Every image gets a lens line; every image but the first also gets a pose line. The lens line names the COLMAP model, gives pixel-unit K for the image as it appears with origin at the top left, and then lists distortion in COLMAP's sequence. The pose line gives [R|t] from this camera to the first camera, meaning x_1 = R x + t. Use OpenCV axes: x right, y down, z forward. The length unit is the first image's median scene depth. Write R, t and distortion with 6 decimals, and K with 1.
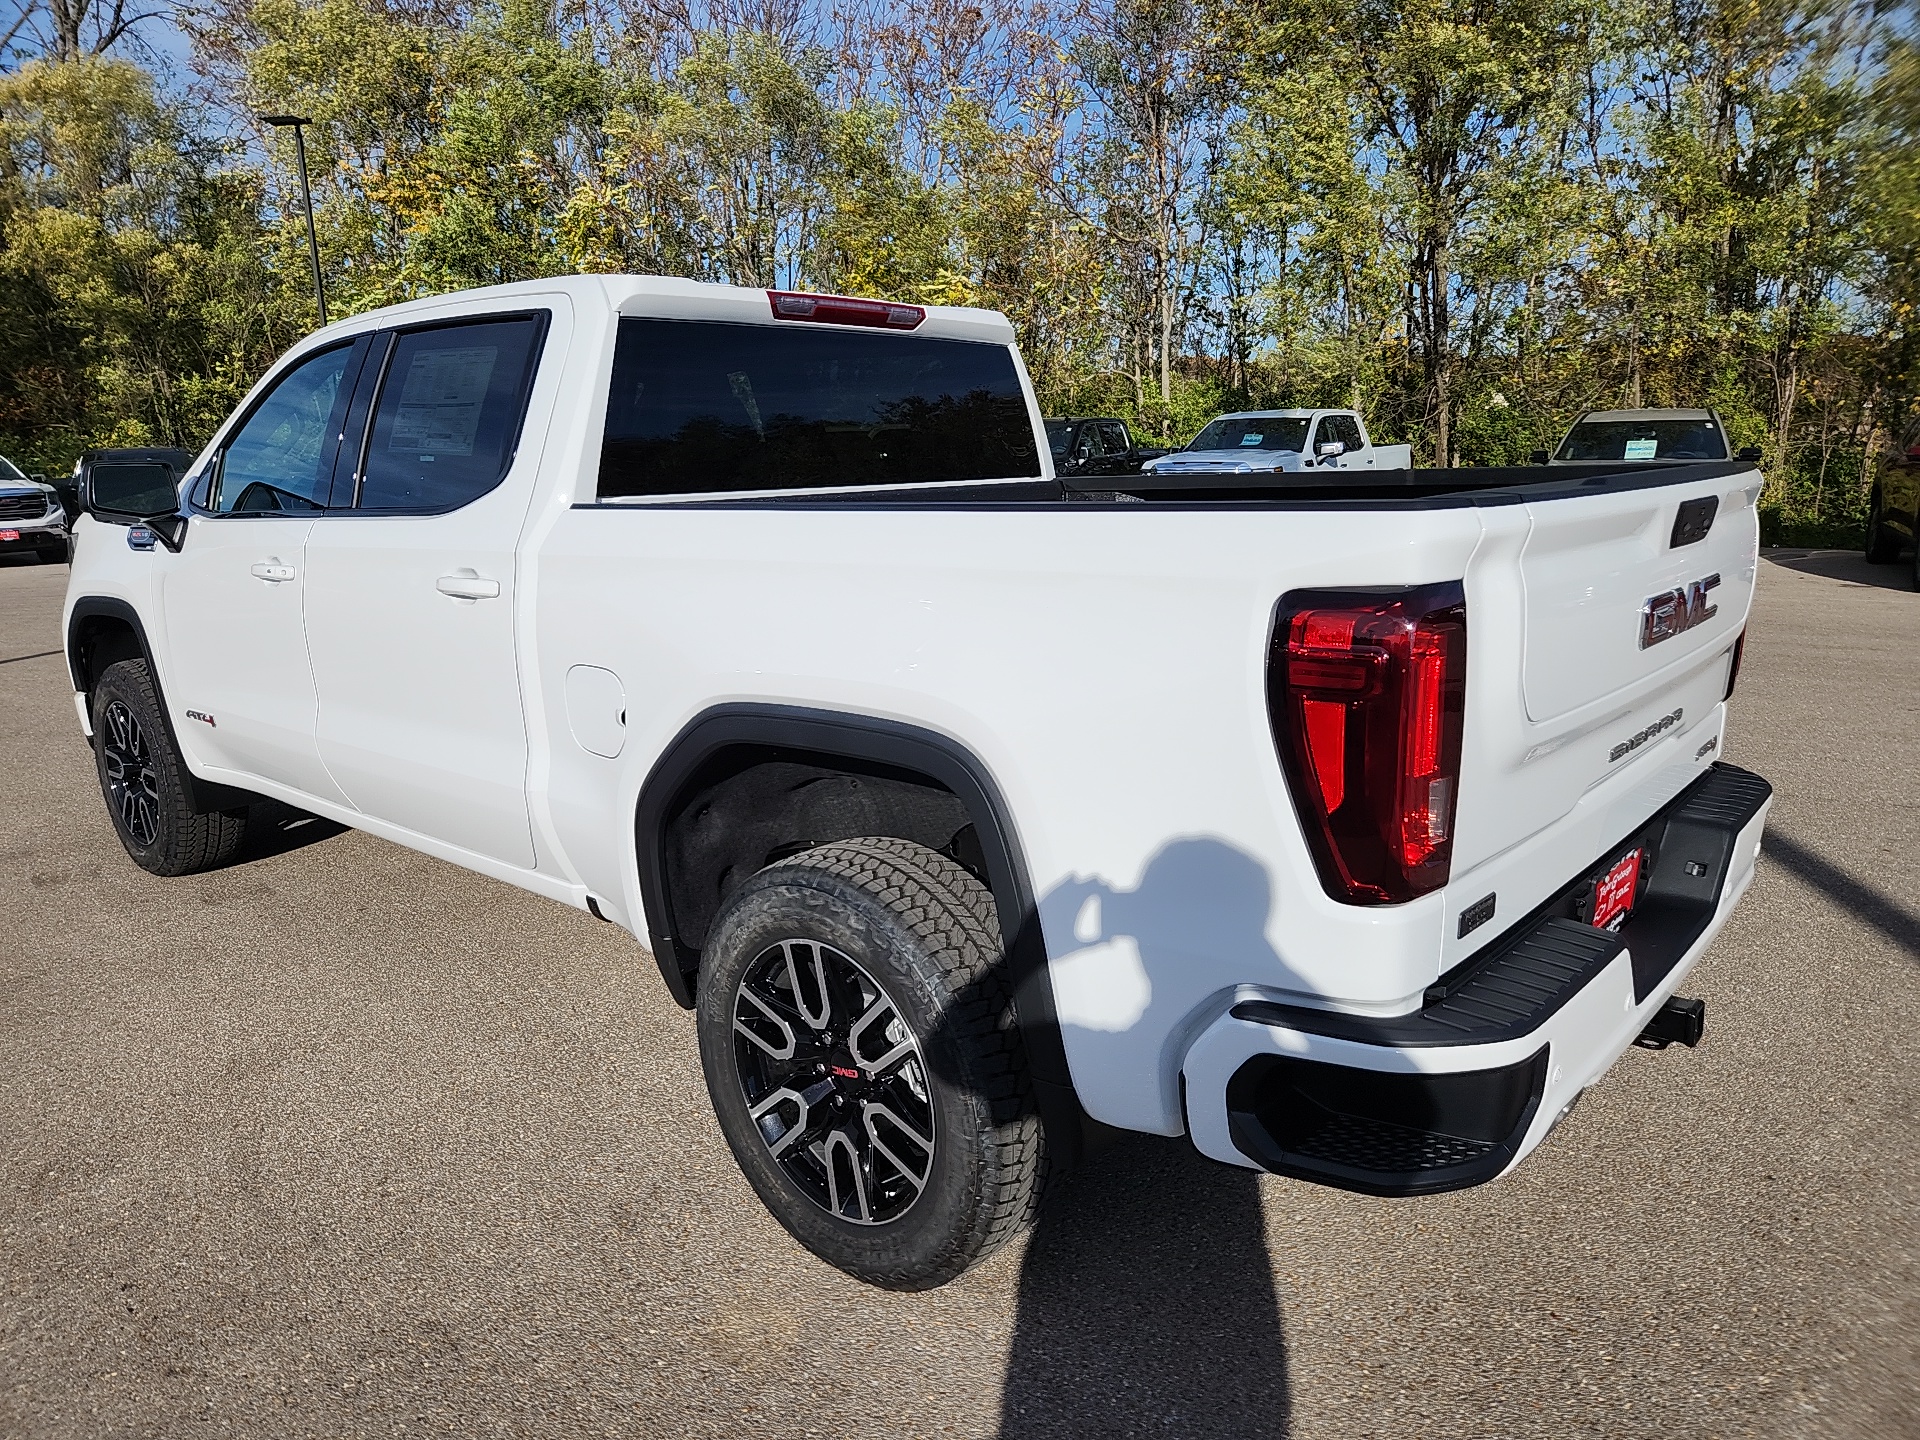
lens RADIAL K [[1287.1, 0, 952.9], [0, 1287.1, 716.5], [0, 0, 1]] dist [0.061123, -0.030535]
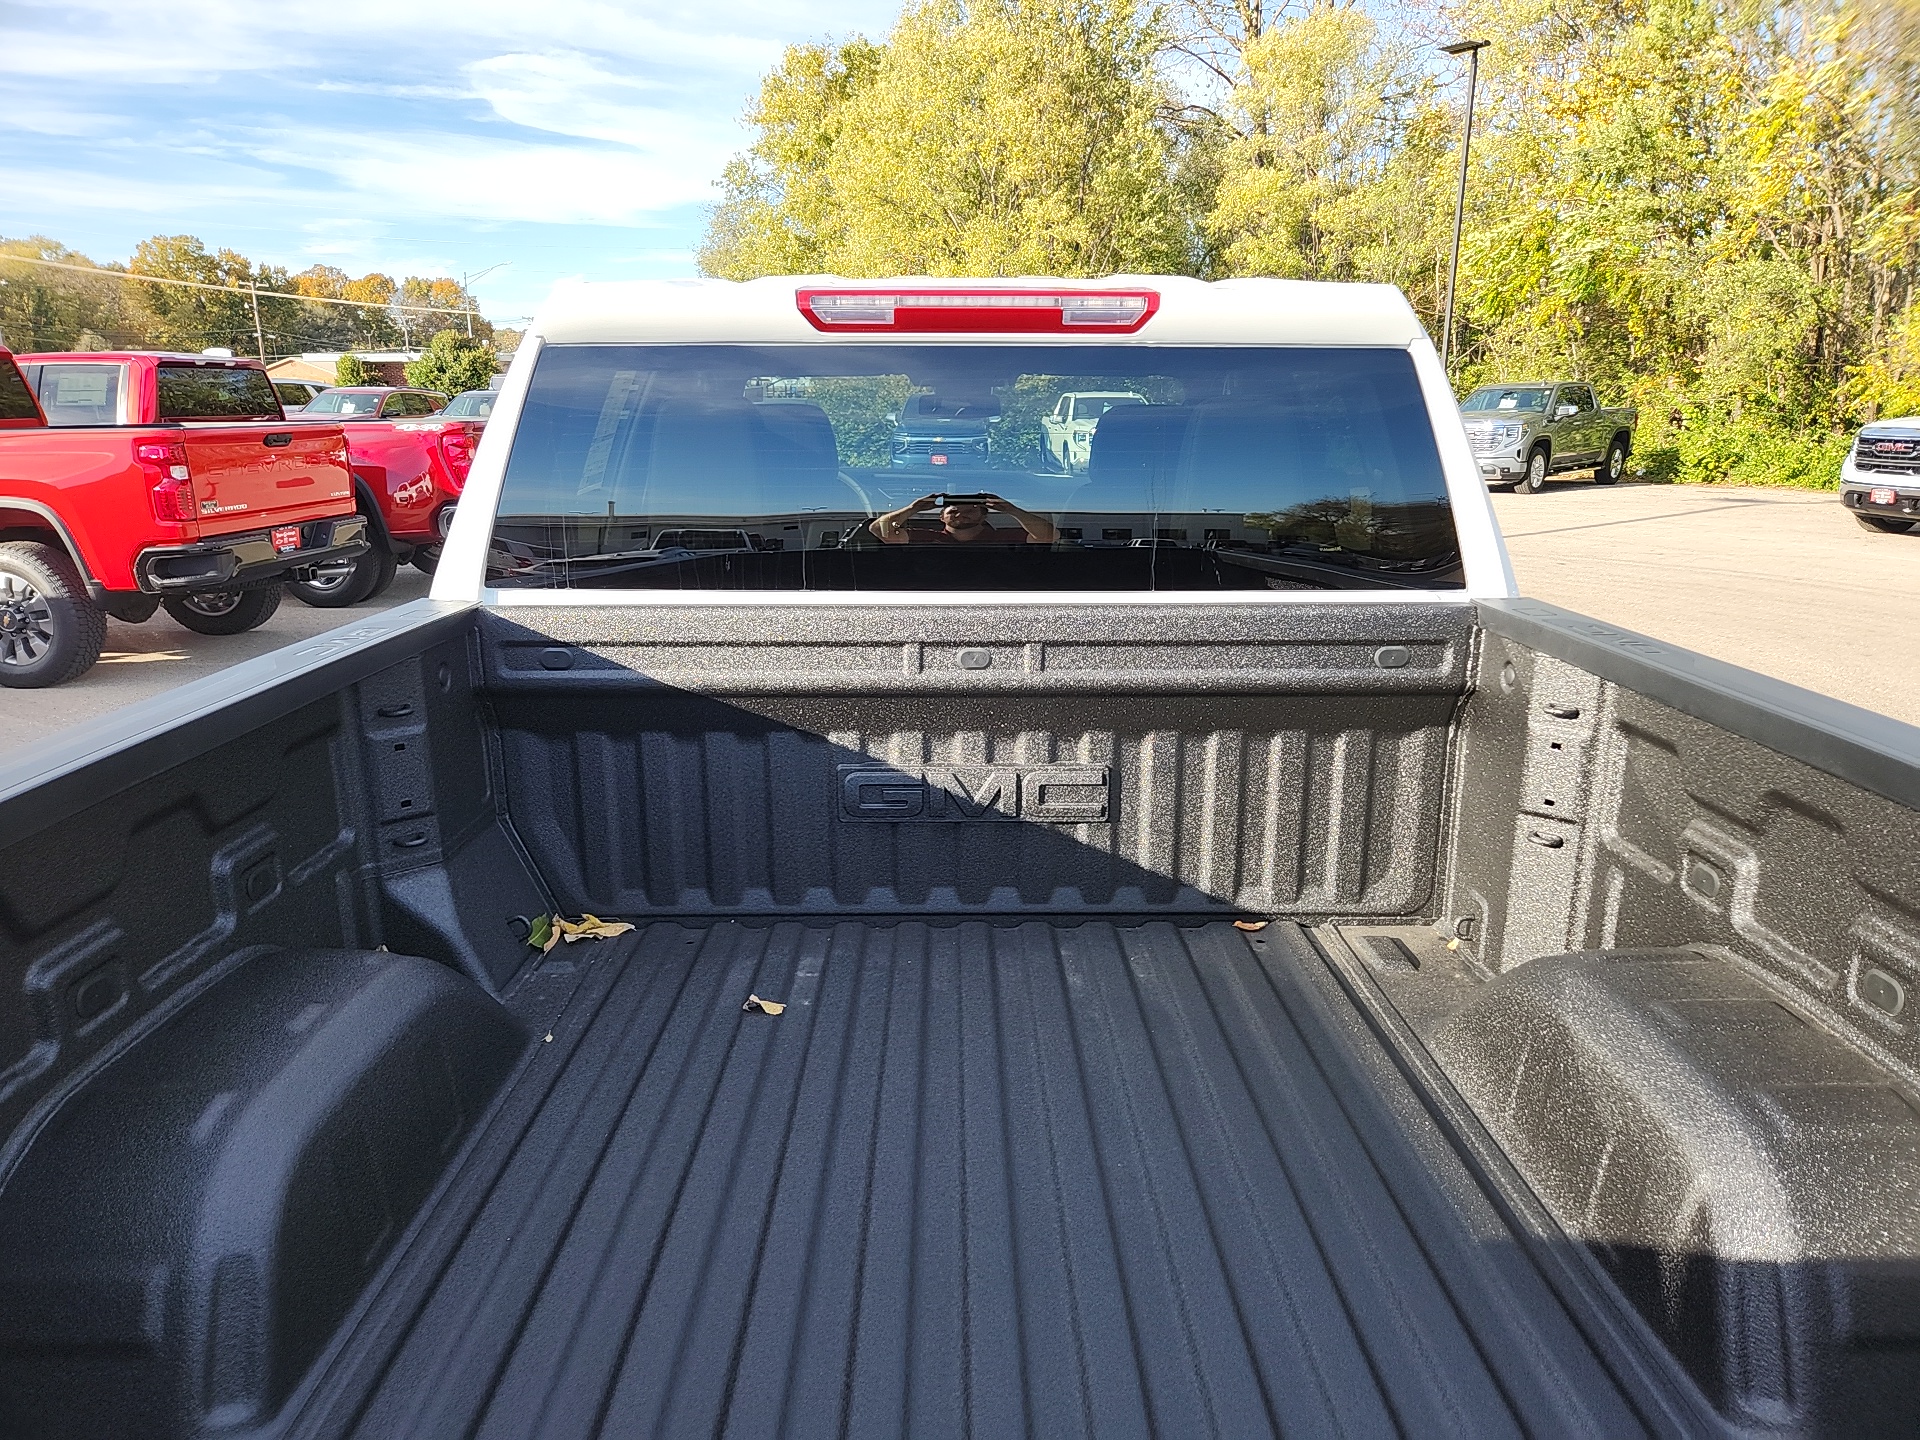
lens RADIAL K [[1287.1, 0, 965.7], [0, 1287.1, 733.2], [0, 0, 1]] dist [0.061123, -0.030535]
pose [[0.681812, 0.210811, -0.700494, 0.362432], [-0.165421, 0.977203, 0.133076, -0.187891], [0.712579, 0.025144, 0.701141, 0.541860]]
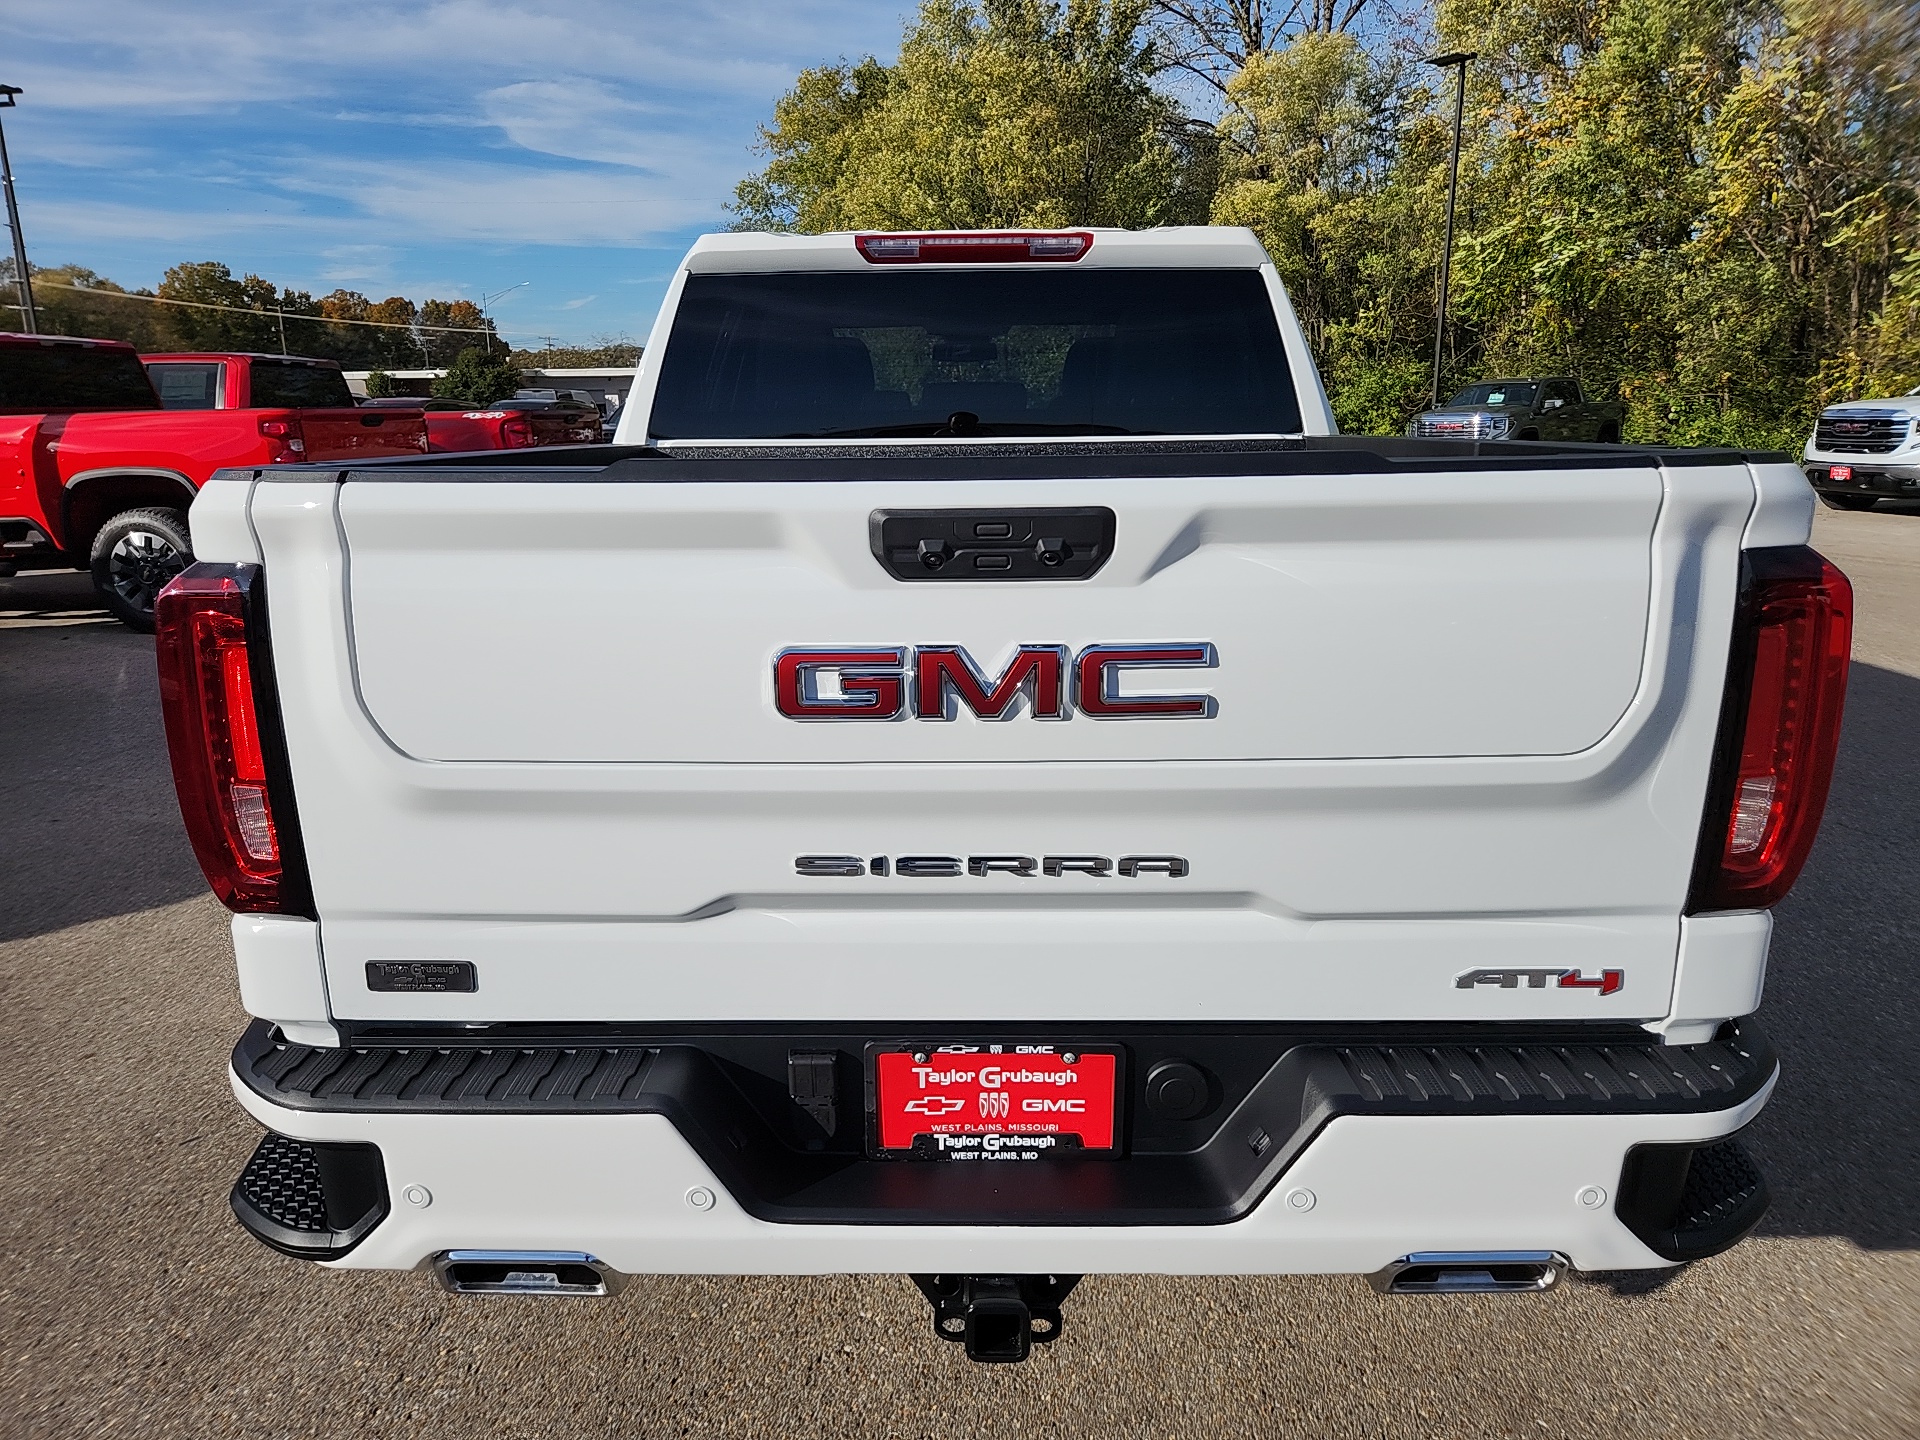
lens RADIAL K [[1287.1, 0, 962.0], [0, 1287.1, 714.6], [0, 0, 1]] dist [0.061123, -0.030535]
pose [[0.674720, 0.187643, -0.713823, 0.603542], [-0.154022, 0.981646, 0.112461, -0.082927], [0.721825, 0.034065, 0.691237, 0.343188]]
